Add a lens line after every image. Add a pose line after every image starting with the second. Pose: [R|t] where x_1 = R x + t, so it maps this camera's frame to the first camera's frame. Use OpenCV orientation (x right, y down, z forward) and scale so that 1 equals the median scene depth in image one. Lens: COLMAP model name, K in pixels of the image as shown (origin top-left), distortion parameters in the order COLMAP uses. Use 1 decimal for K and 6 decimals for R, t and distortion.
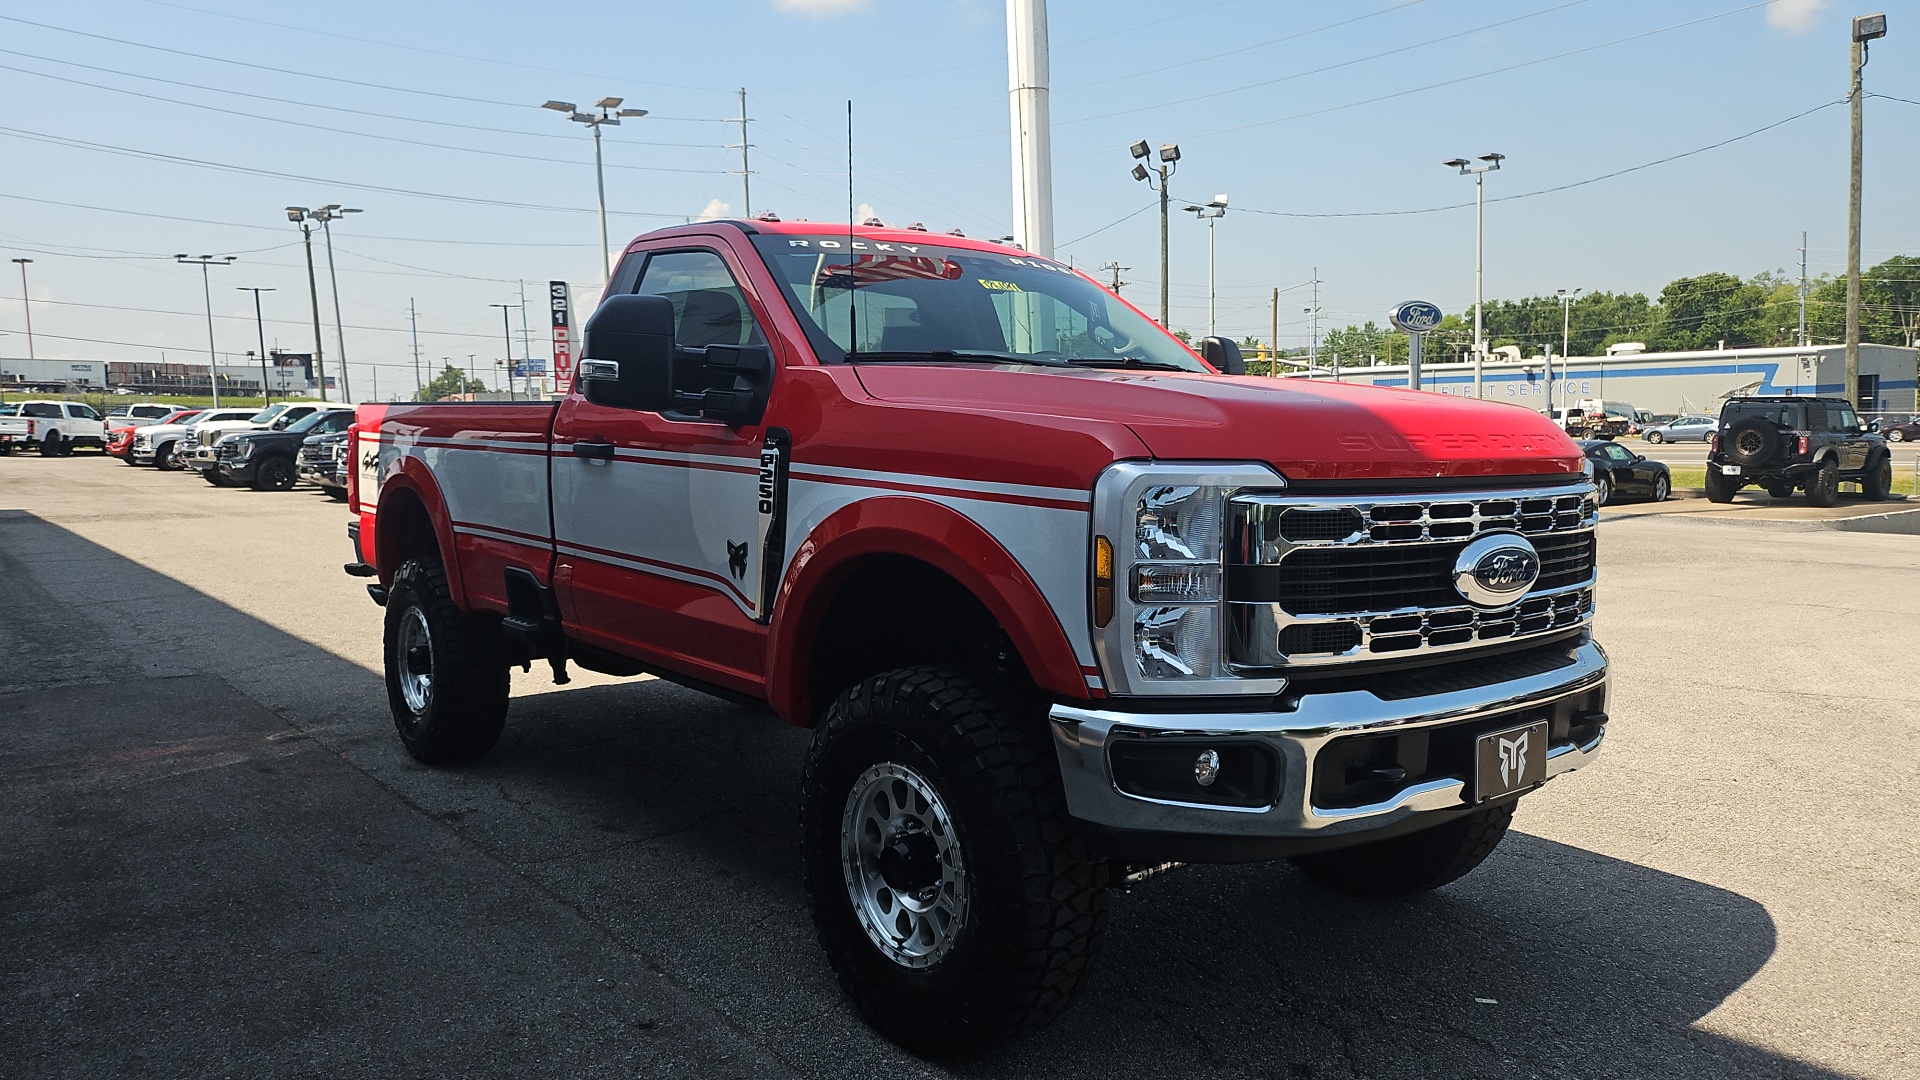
lens RADIAL K [[1385.6, 0, 964.7], [0, 1385.6, 535.4], [0, 0, 1]] dist [0.048885, -0.036030]
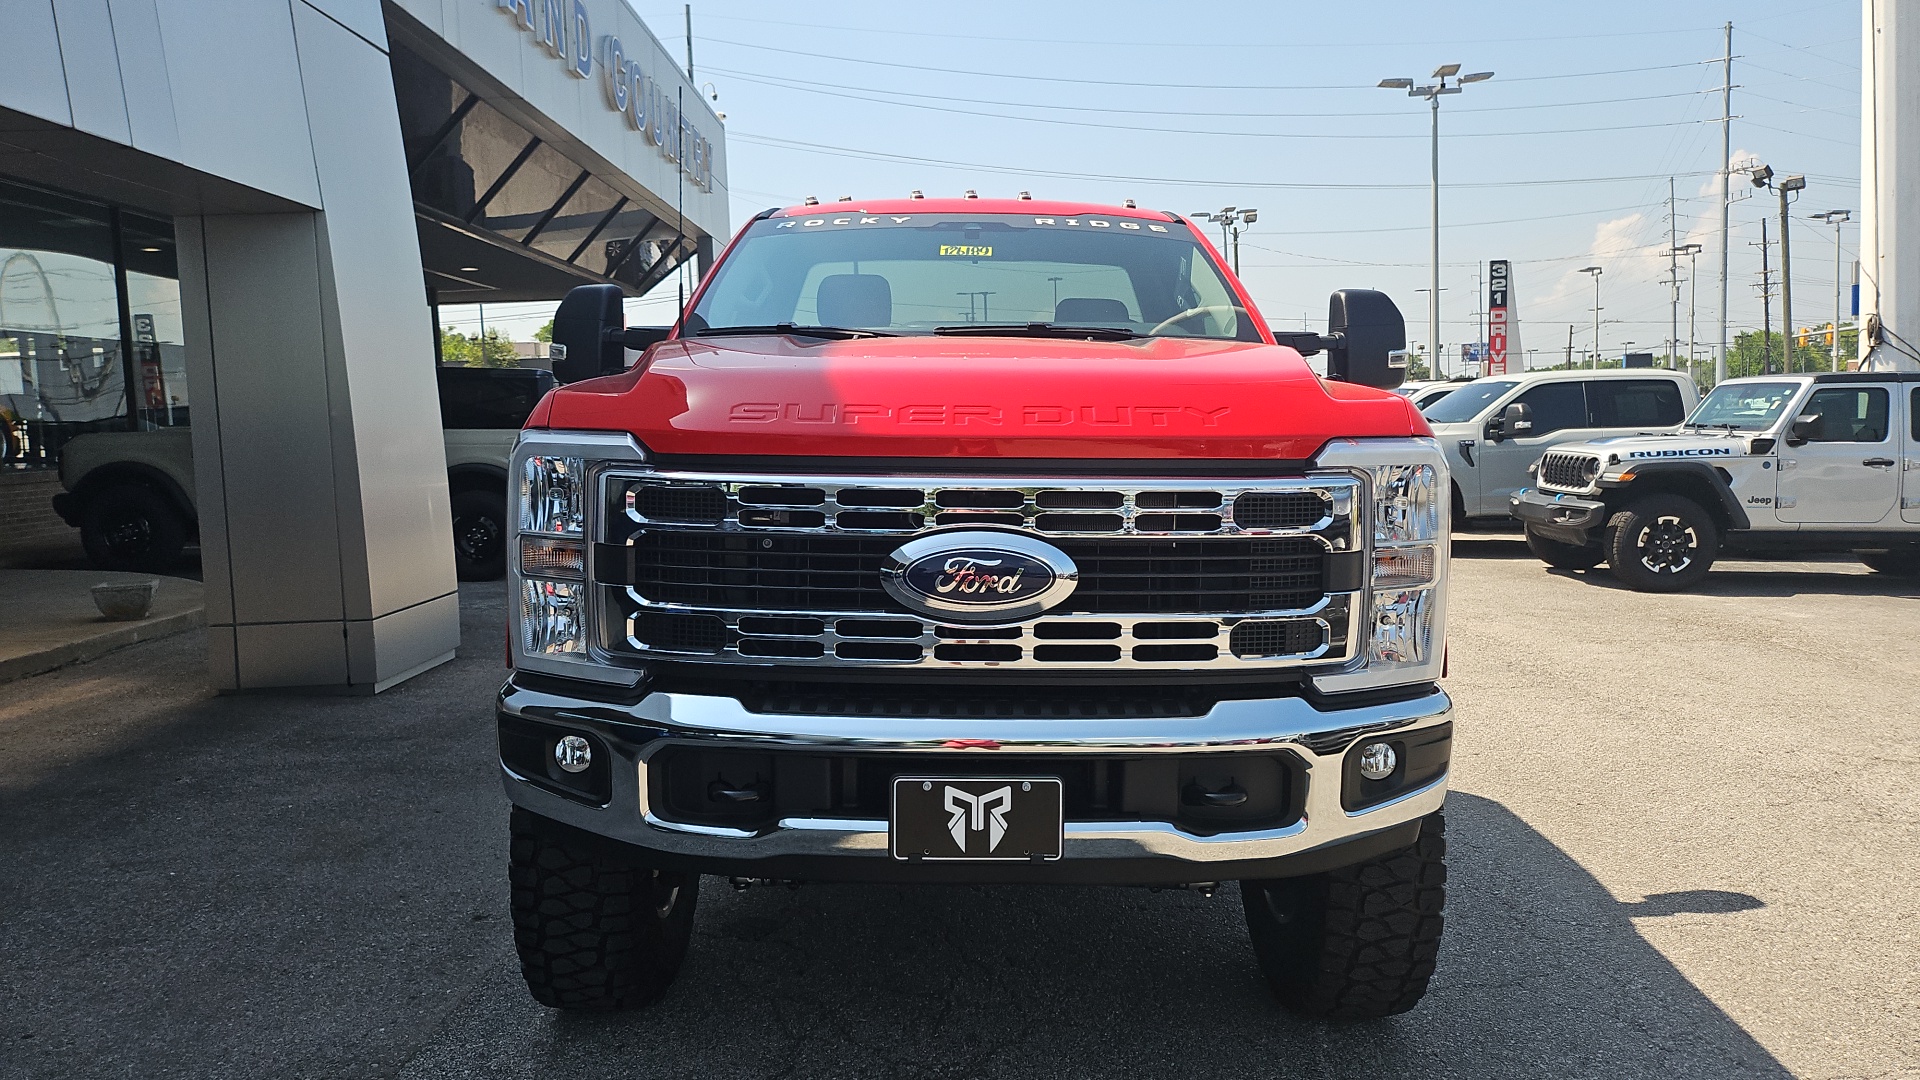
lens RADIAL K [[1385.6, 0, 953.4], [0, 1385.6, 534.1], [0, 0, 1]] dist [0.048885, -0.036030]
pose [[0.775625, 0.058688, -0.628460, 0.143318], [-0.052840, 0.998210, 0.028004, -0.003307], [0.628978, 0.011487, 0.777338, 0.063405]]
